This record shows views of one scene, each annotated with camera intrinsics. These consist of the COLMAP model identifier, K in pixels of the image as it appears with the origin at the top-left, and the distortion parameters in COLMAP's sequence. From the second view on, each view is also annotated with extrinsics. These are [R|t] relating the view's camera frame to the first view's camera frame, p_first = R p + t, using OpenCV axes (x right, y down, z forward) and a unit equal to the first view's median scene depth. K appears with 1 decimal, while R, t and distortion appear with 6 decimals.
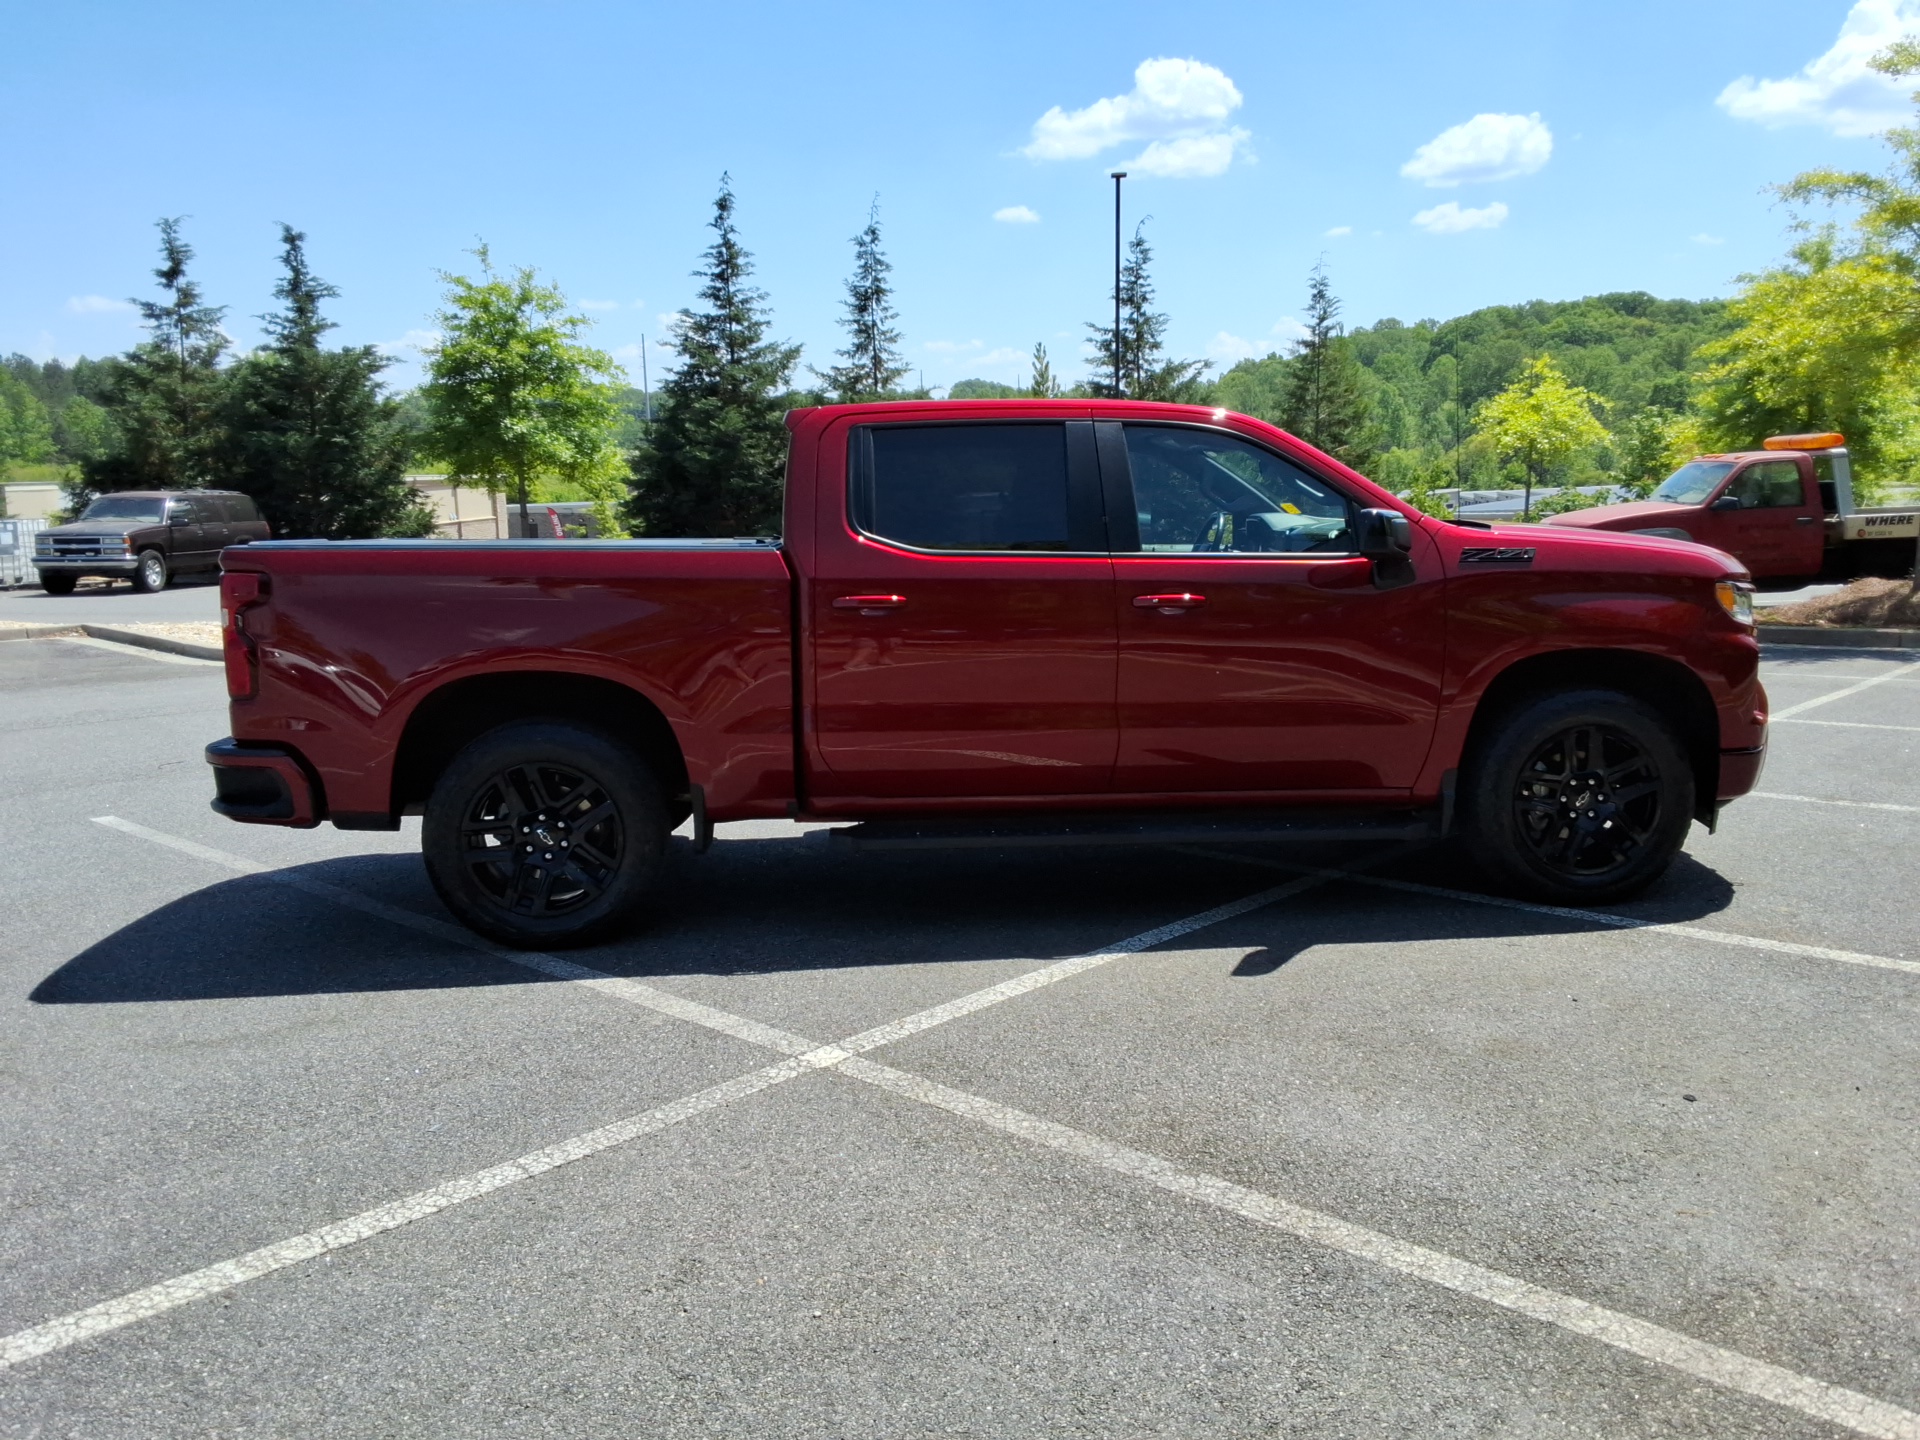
lens RADIAL K [[1536.0, 0, 974.3], [0, 1536.0, 687.3], [0, 0, 1]] dist [0.097877, -0.153003]
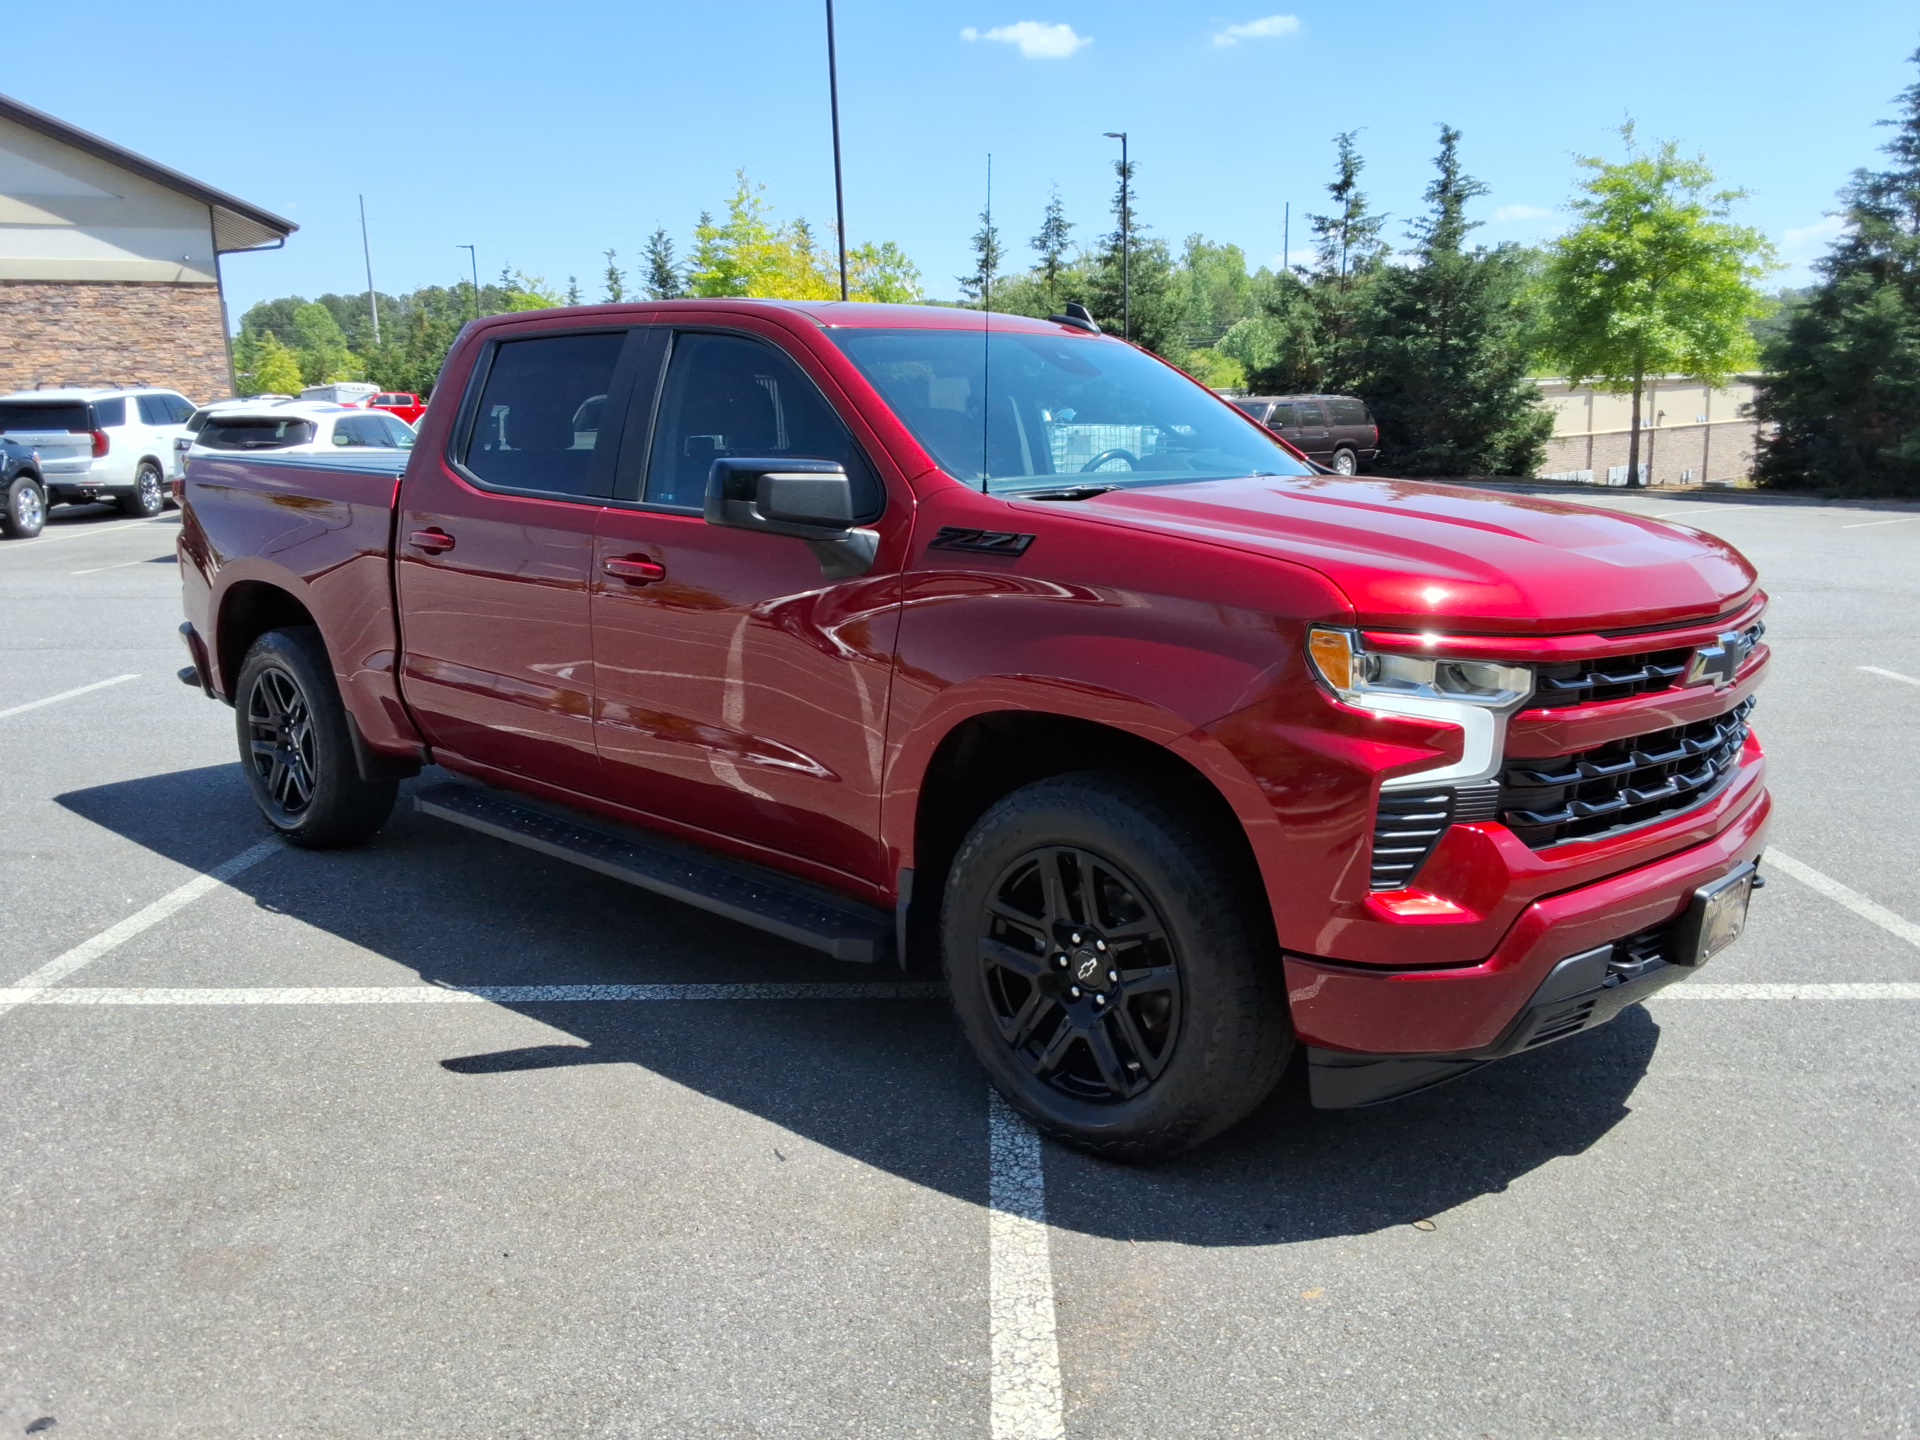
lens RADIAL K [[1536.0, 0, 981.8], [0, 1536.0, 691.9], [0, 0, 1]] dist [0.097877, -0.153003]
pose [[0.681475, 0.140275, -0.718272, 0.127291], [-0.092380, 0.990096, 0.105714, -0.014643], [0.725988, -0.005688, 0.687684, 0.096059]]
